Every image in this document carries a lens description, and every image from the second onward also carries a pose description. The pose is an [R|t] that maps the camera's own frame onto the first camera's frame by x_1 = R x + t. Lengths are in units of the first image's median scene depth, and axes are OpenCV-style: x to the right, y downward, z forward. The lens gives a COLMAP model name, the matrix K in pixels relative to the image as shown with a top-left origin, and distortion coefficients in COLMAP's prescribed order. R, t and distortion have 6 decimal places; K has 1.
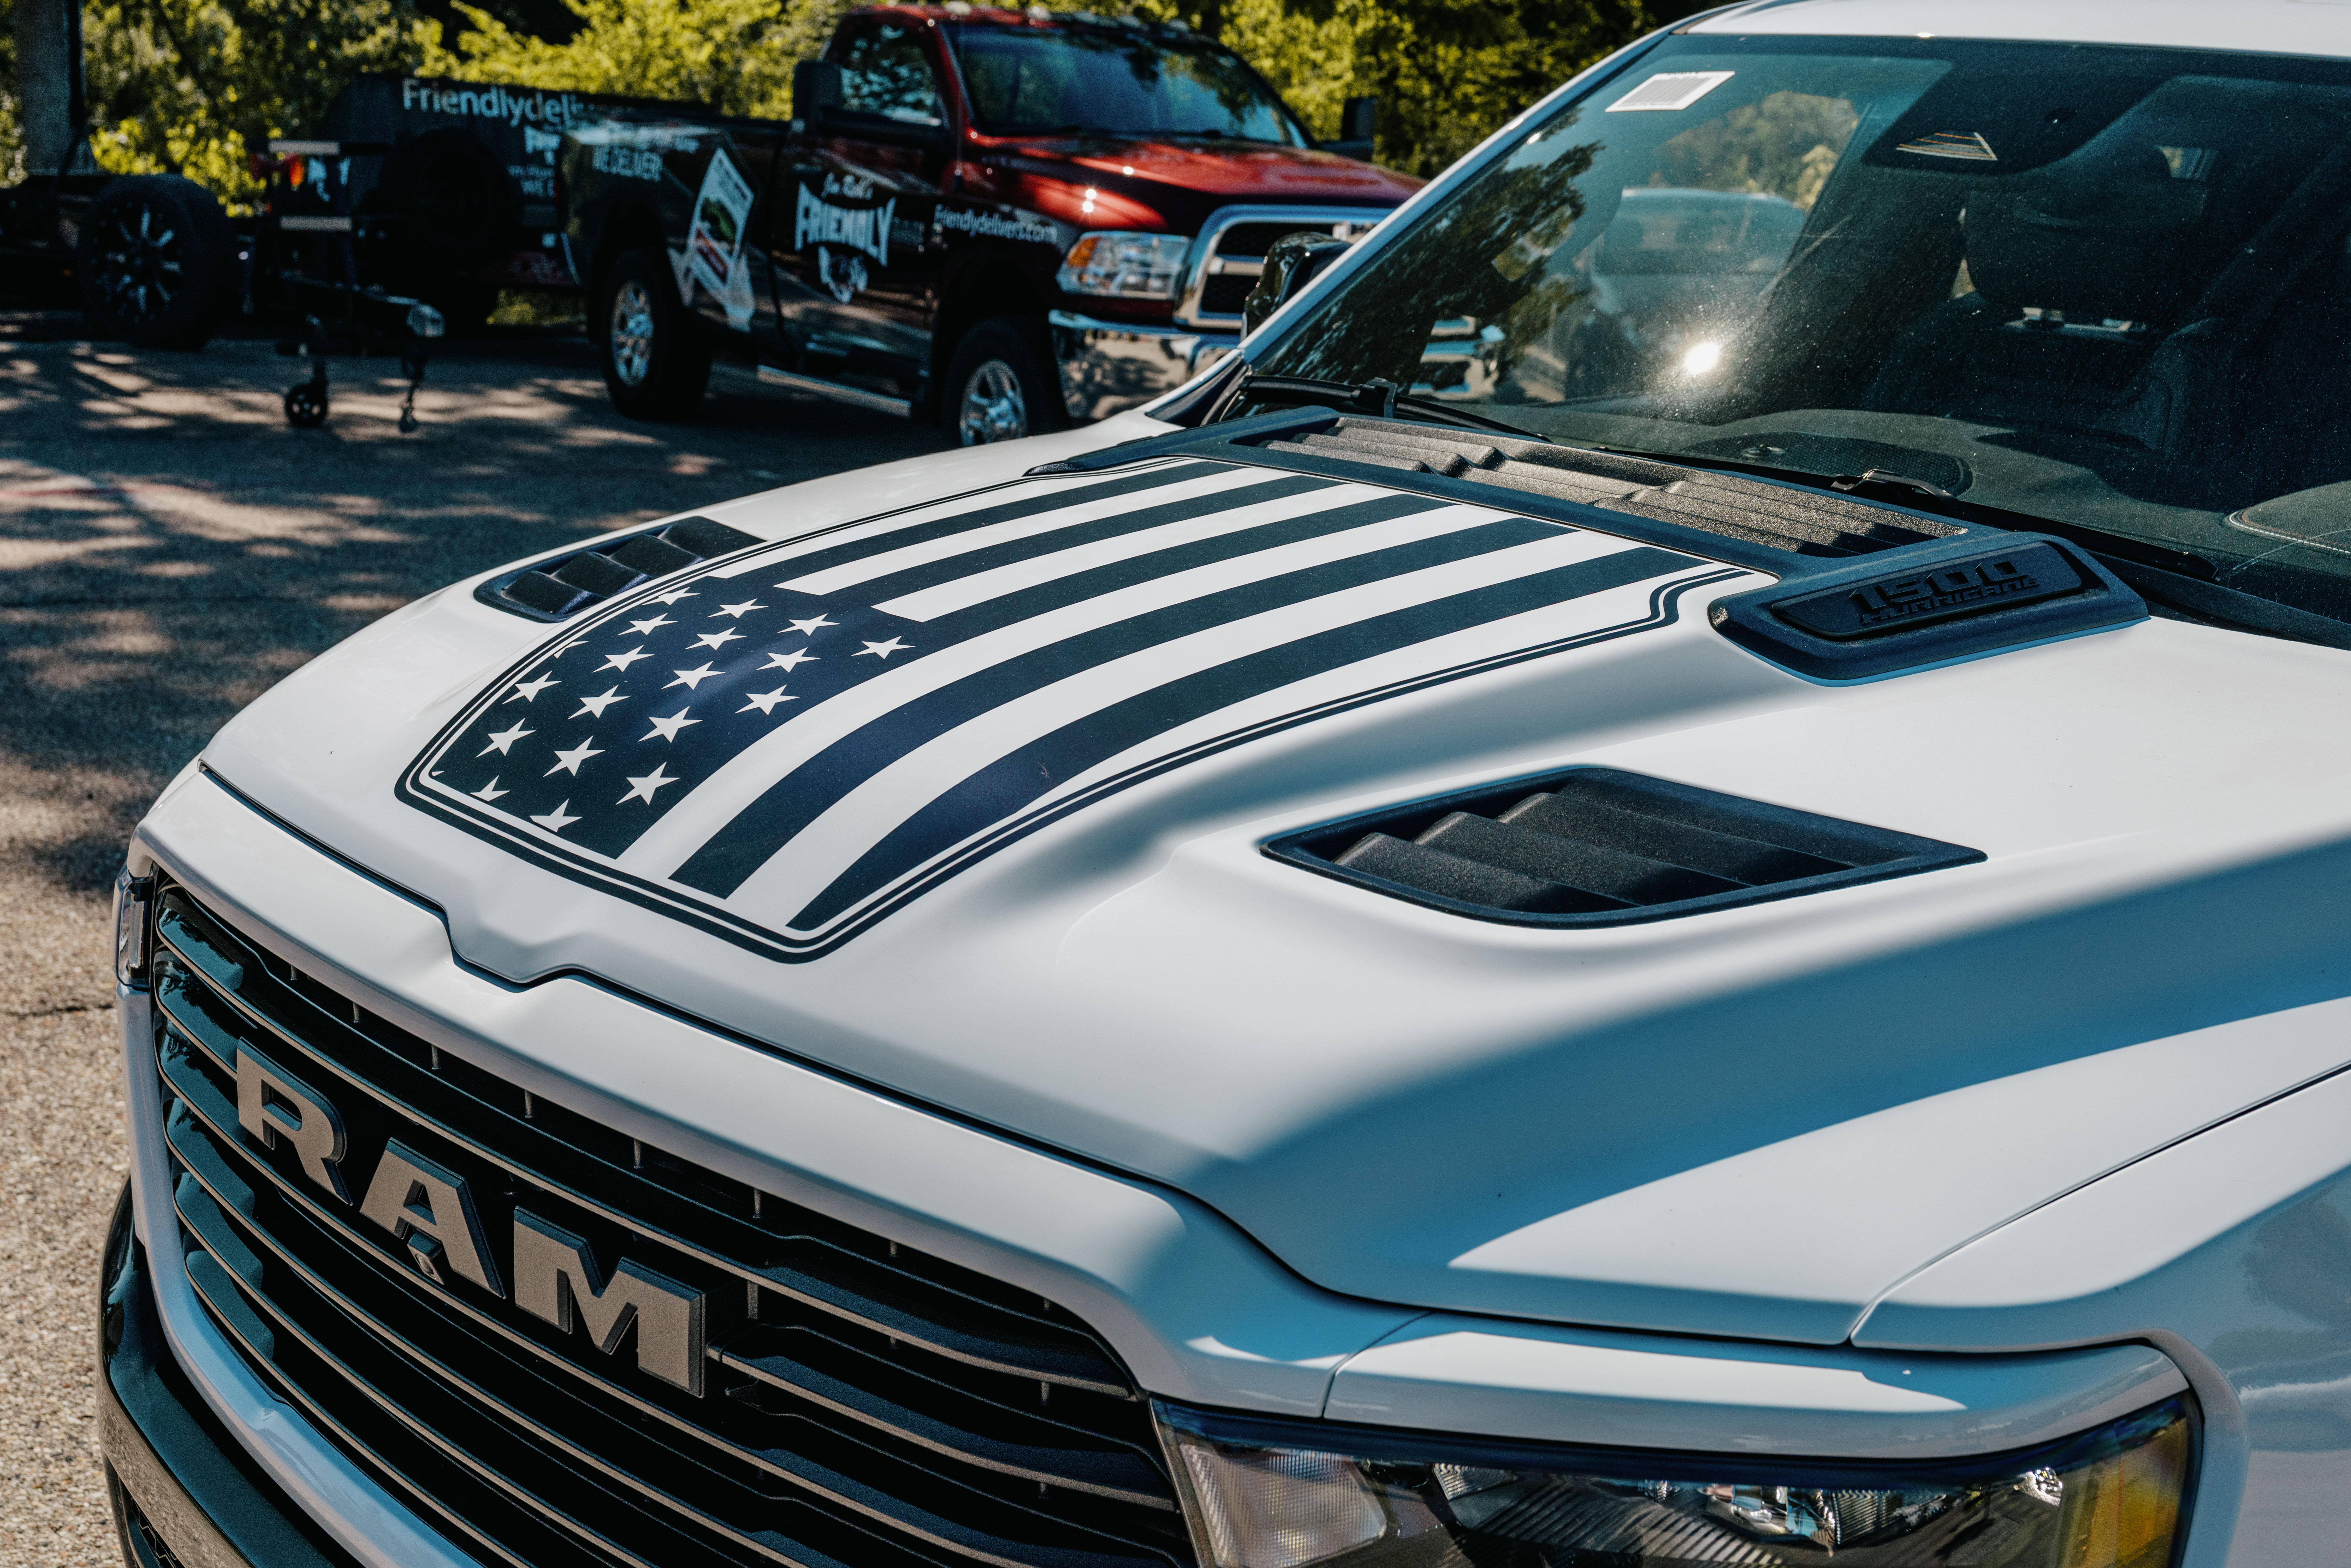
lens RADIAL K [[3104.9, 0, 1187.9], [0, 3104.9, 799.2], [0, 0, 1]] dist [-0.003380, 0.000000]
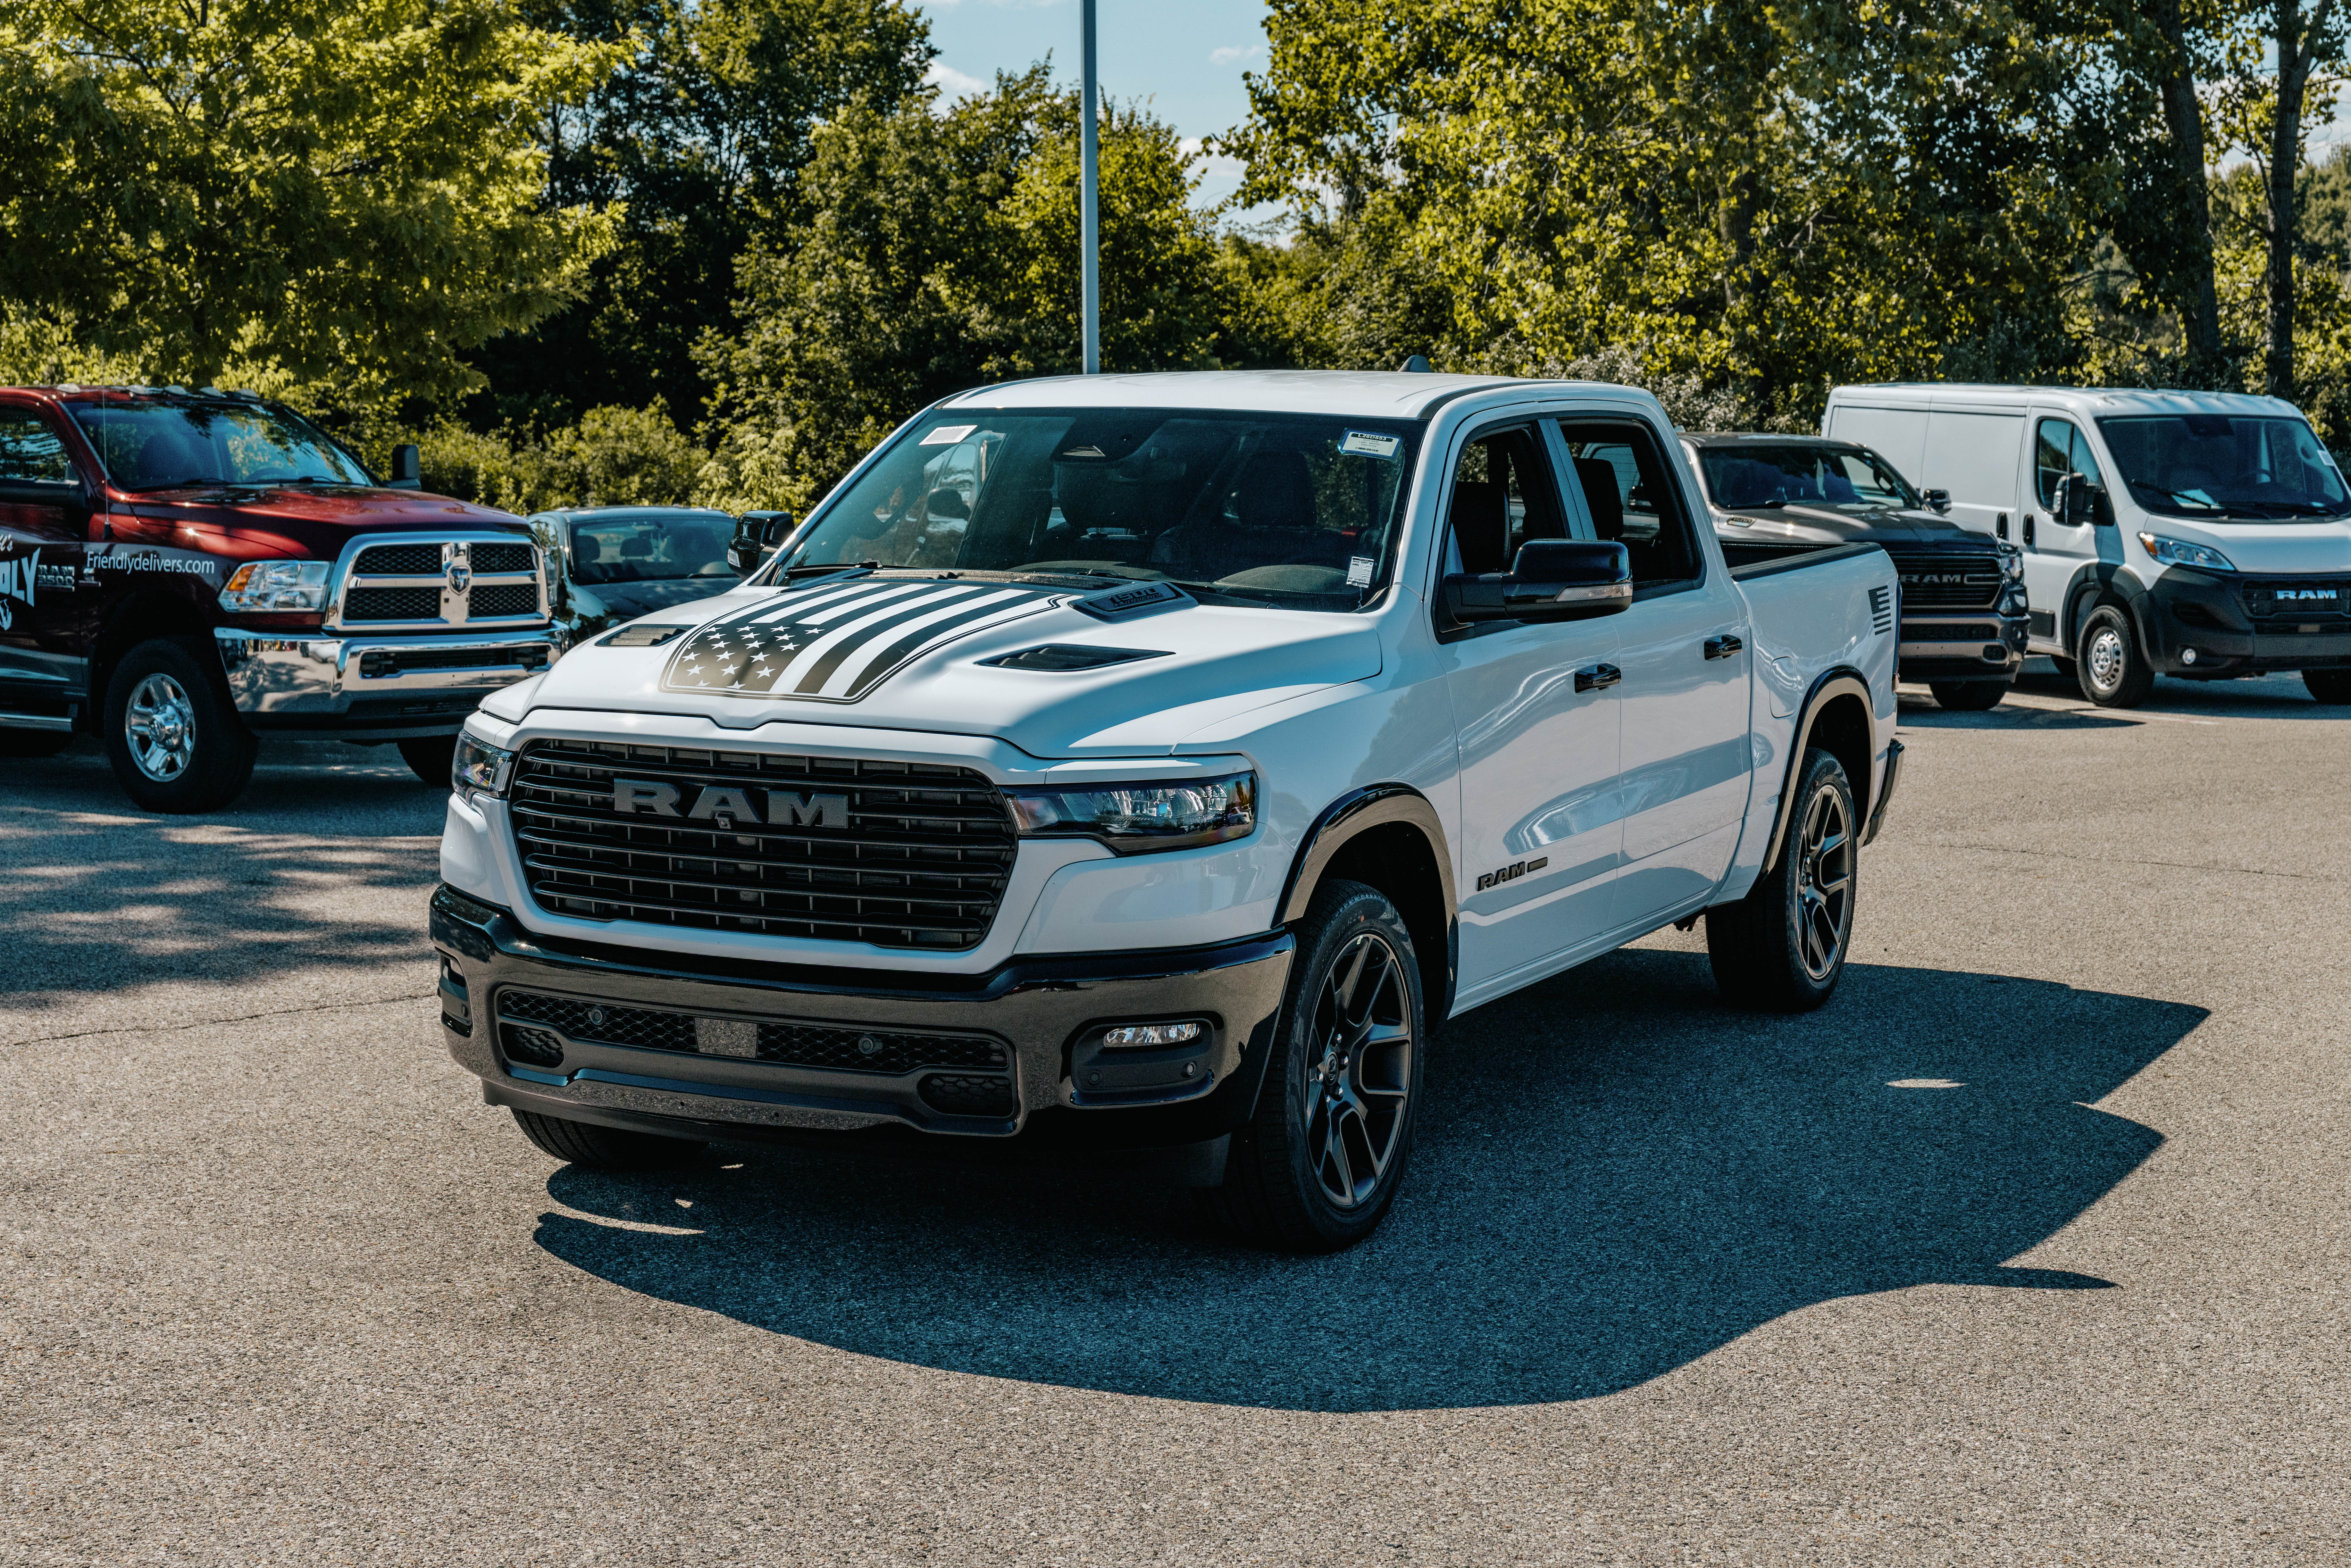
lens RADIAL K [[3579.4, 0, 1177.4], [0, 3579.4, 770.4], [0, 0, 1]] dist [-0.043179, 0.000000]
pose [[0.936051, -0.083602, 0.341789, -0.175459], [0.125201, 0.986928, -0.101481, 0.087200], [-0.328837, 0.137783, 0.934282, -0.425097]]
